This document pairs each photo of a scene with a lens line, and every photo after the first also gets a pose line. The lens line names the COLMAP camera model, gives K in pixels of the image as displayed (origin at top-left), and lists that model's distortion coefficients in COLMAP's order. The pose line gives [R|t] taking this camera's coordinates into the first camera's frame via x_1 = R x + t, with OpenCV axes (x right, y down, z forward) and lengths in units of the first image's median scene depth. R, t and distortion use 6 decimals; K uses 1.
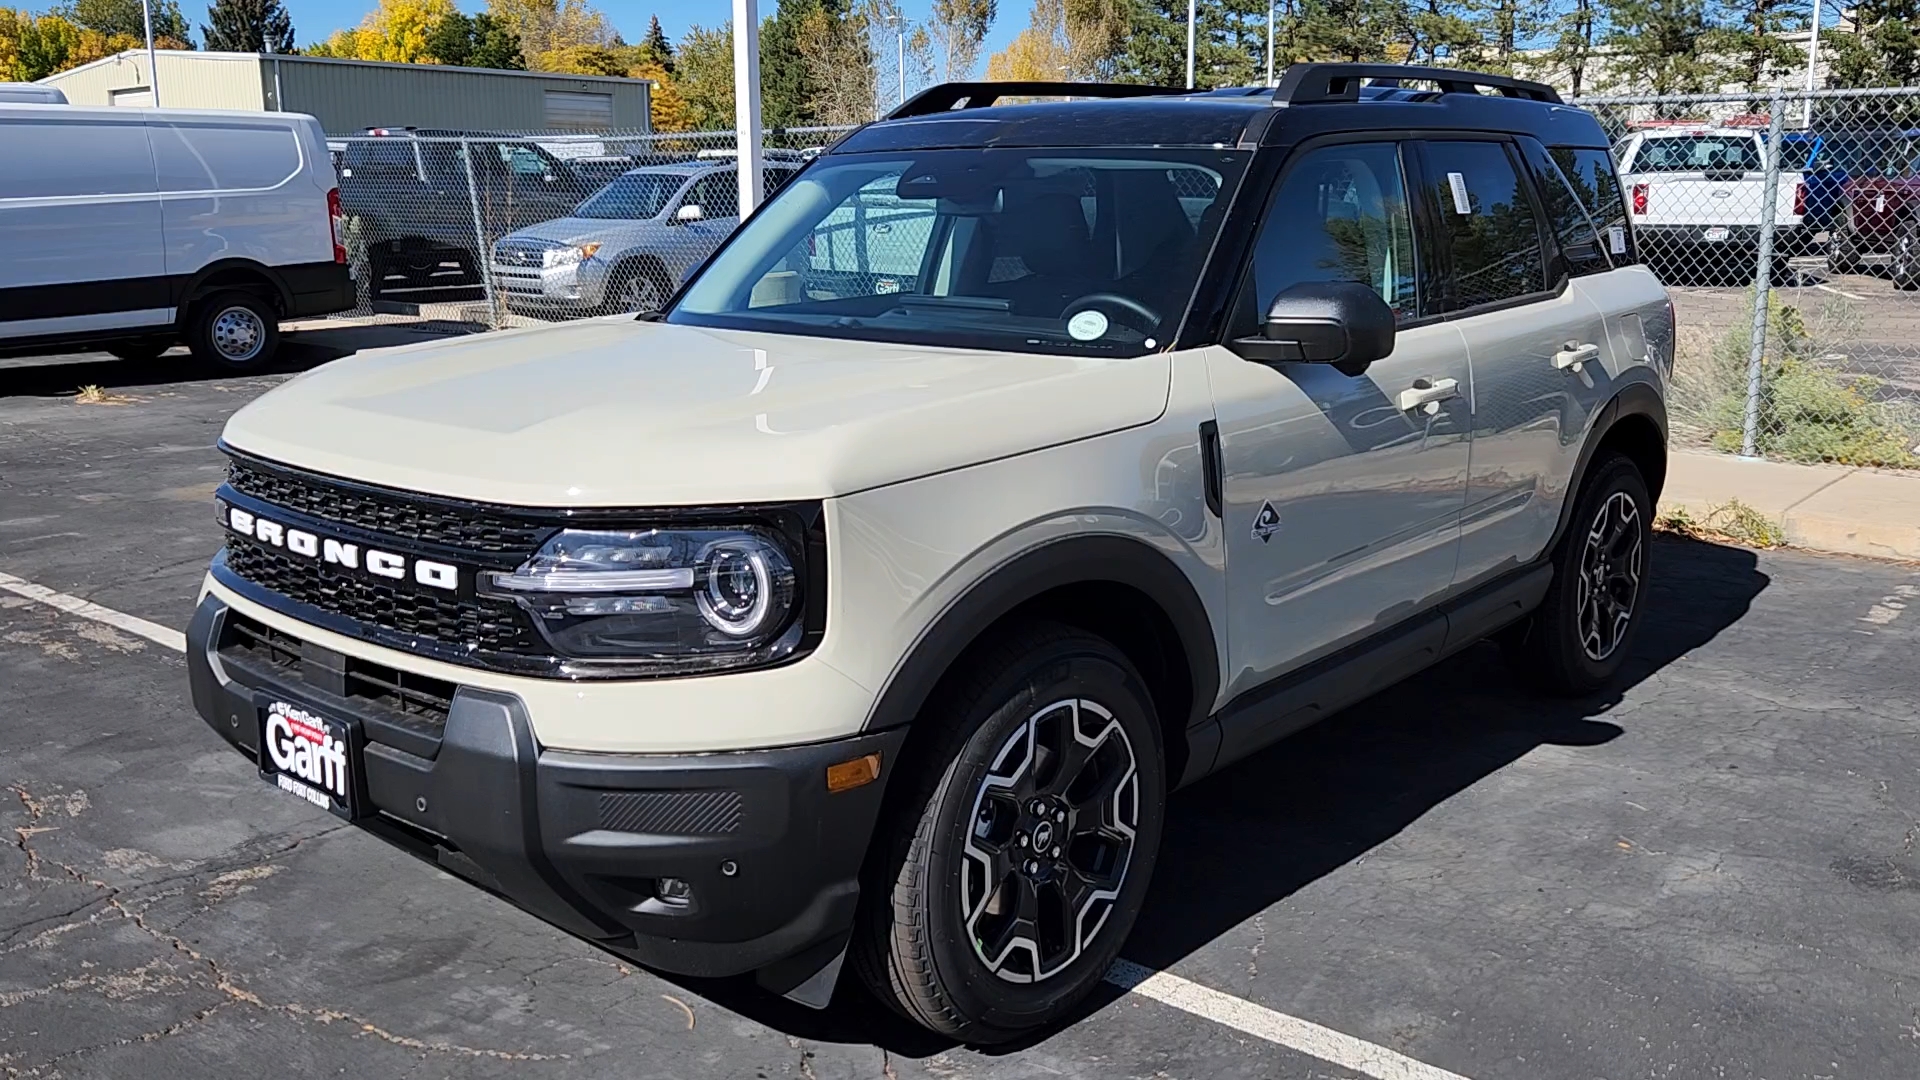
lens RADIAL K [[1625.6, 0, 937.3], [0, 1625.6, 537.9], [0, 0, 1]] dist [0.020440, -0.000345]
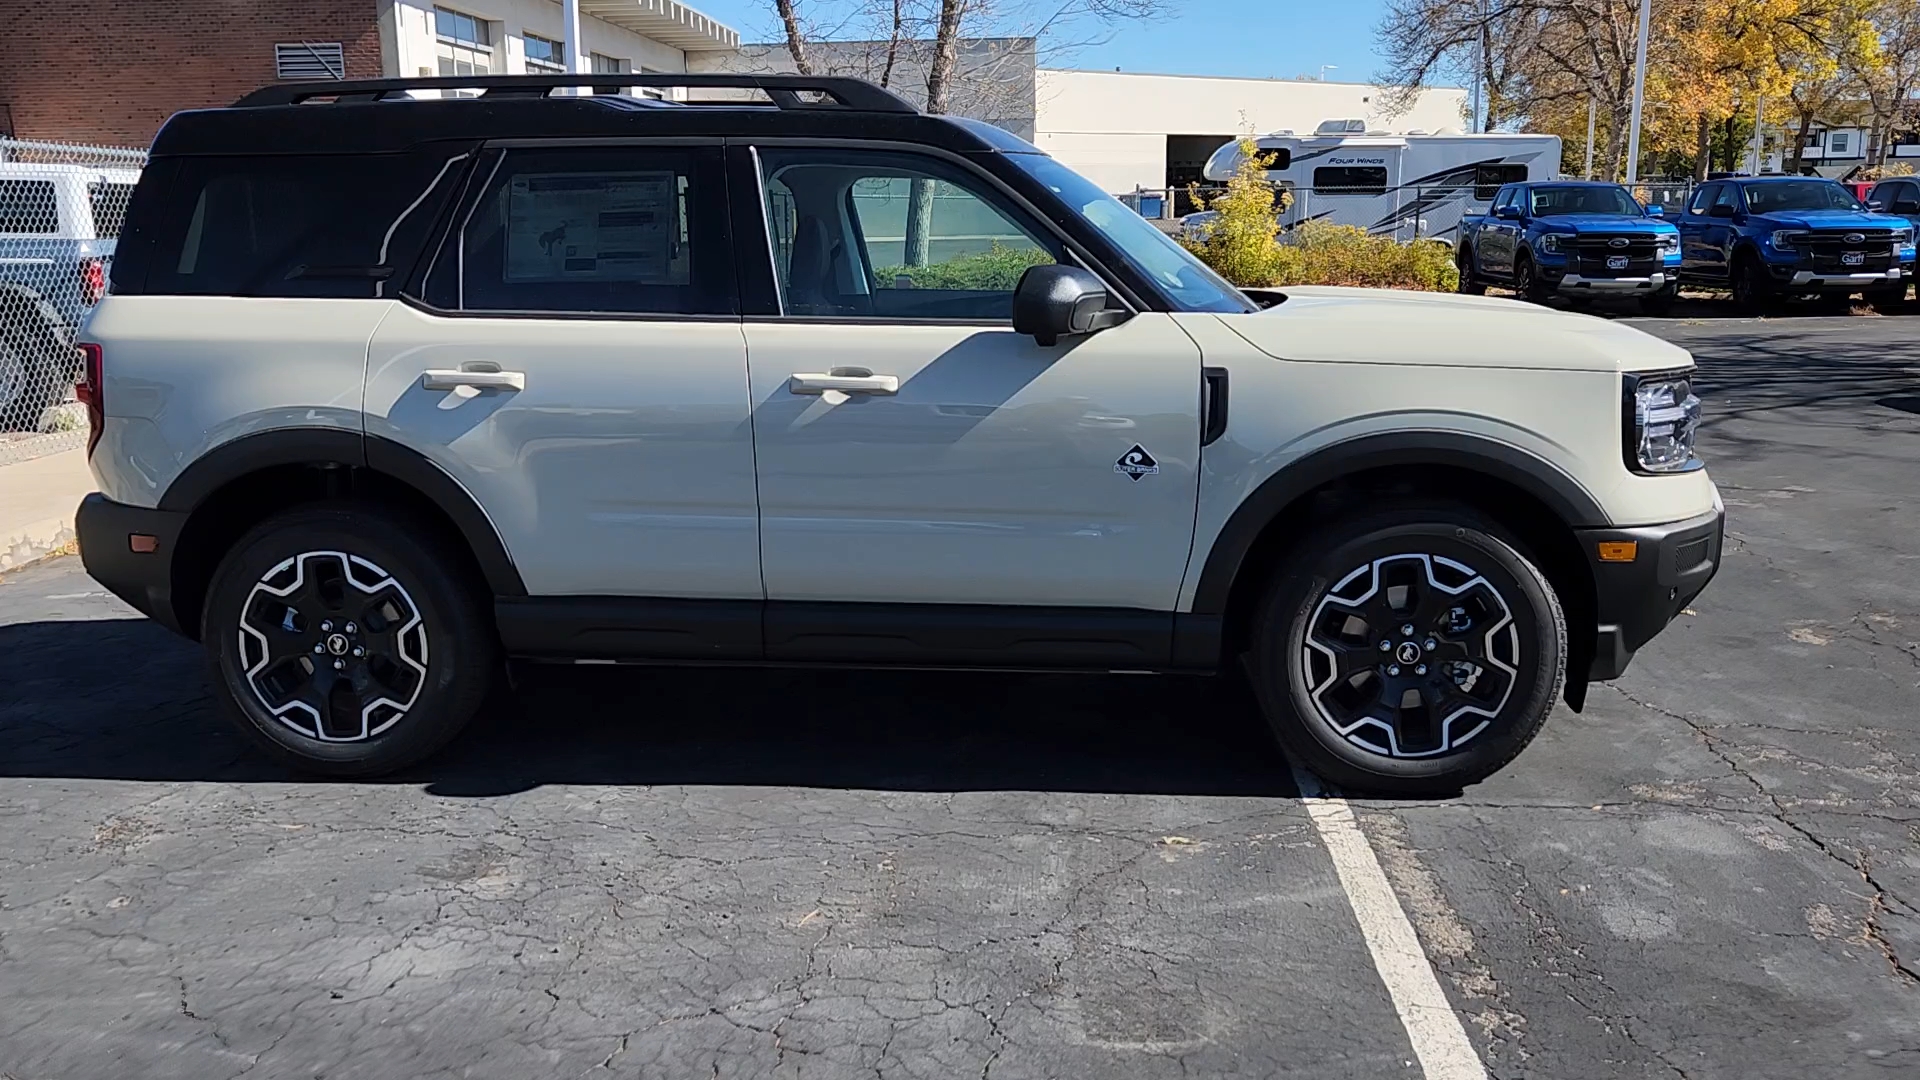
lens RADIAL K [[1625.6, 0, 937.3], [0, 1625.6, 537.9], [0, 0, 1]] dist [0.020440, -0.000345]
pose [[-0.582947, -0.145890, 0.799305, -1.049309], [0.186120, 0.933614, 0.306144, -0.405707], [-0.790906, 0.327232, -0.517095, 2.003239]]
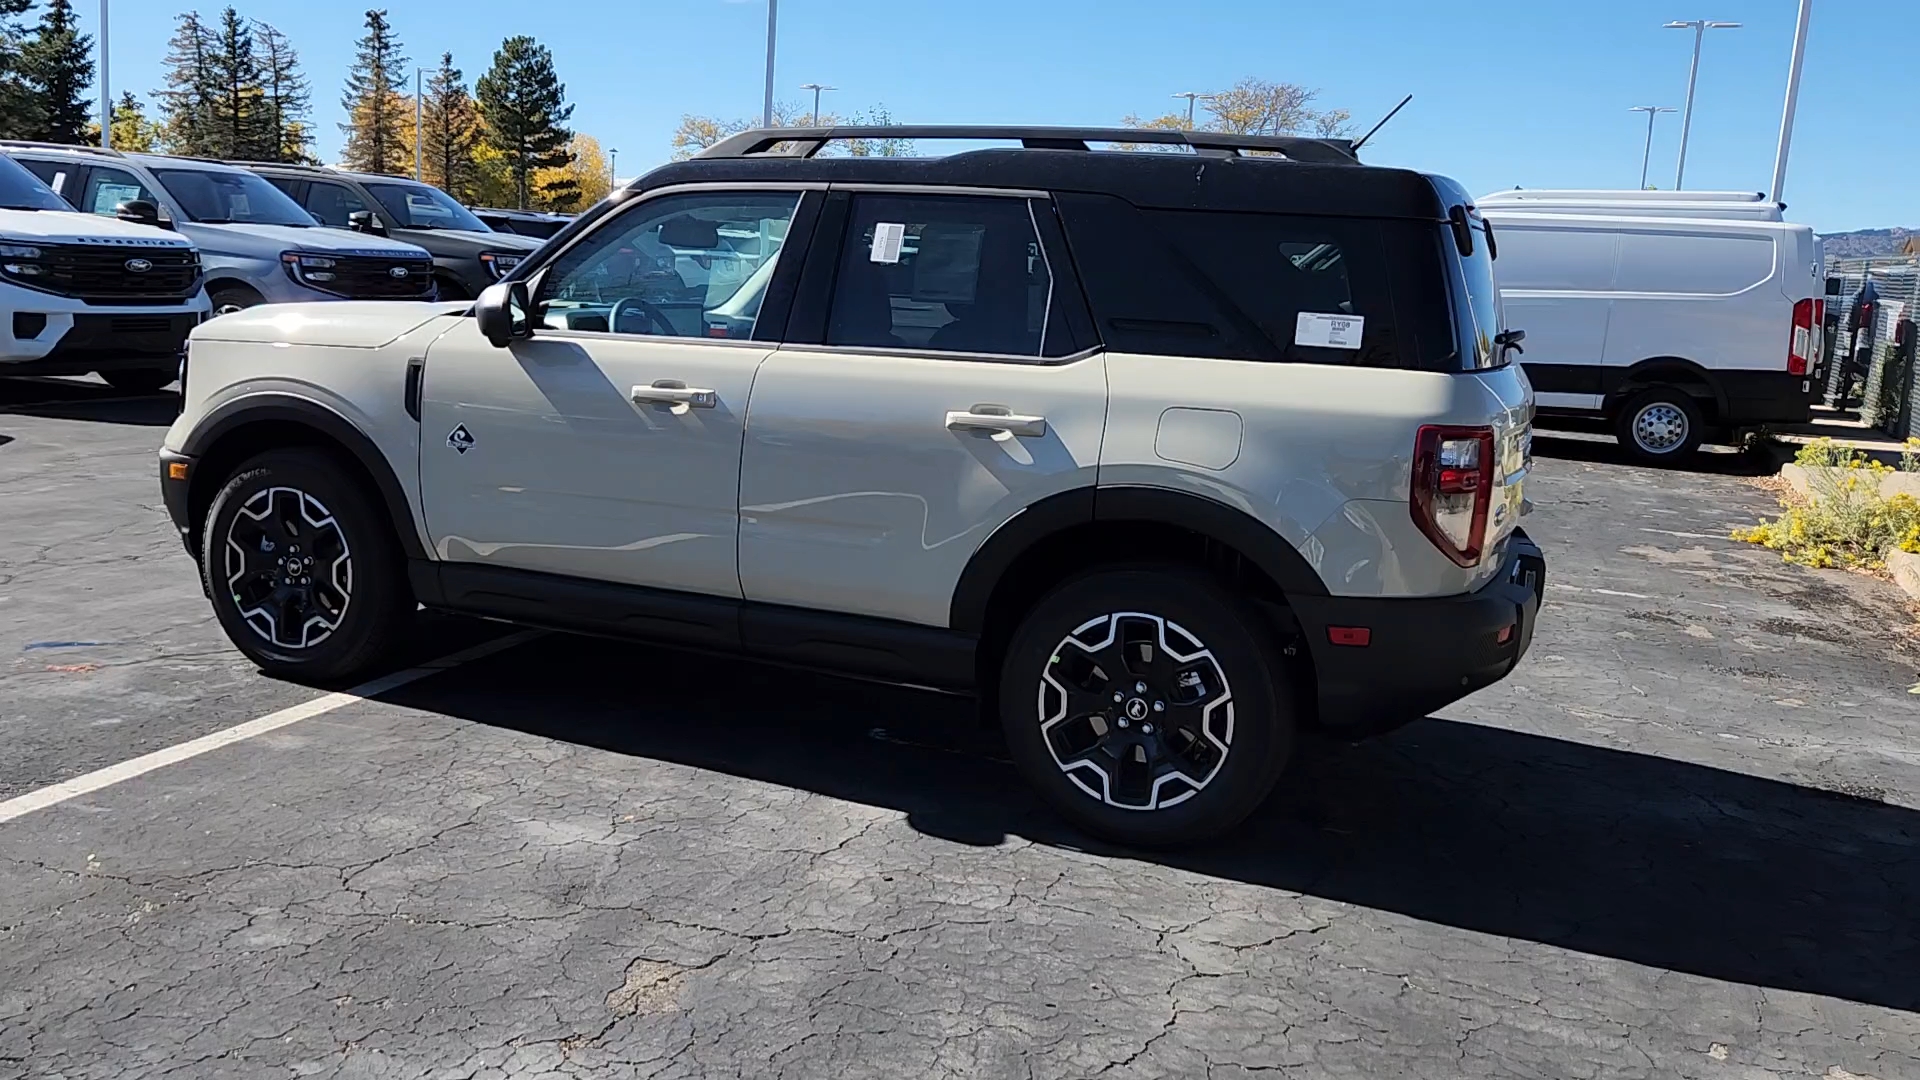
lens RADIAL K [[1625.6, 0, 937.3], [0, 1625.6, 537.9], [0, 0, 1]] dist [0.020440, -0.000345]
pose [[0.324218, 0.184886, -0.927739, 1.612668], [-0.257283, 0.960980, 0.101598, -0.171866], [0.910323, 0.205751, 0.359136, 0.832303]]
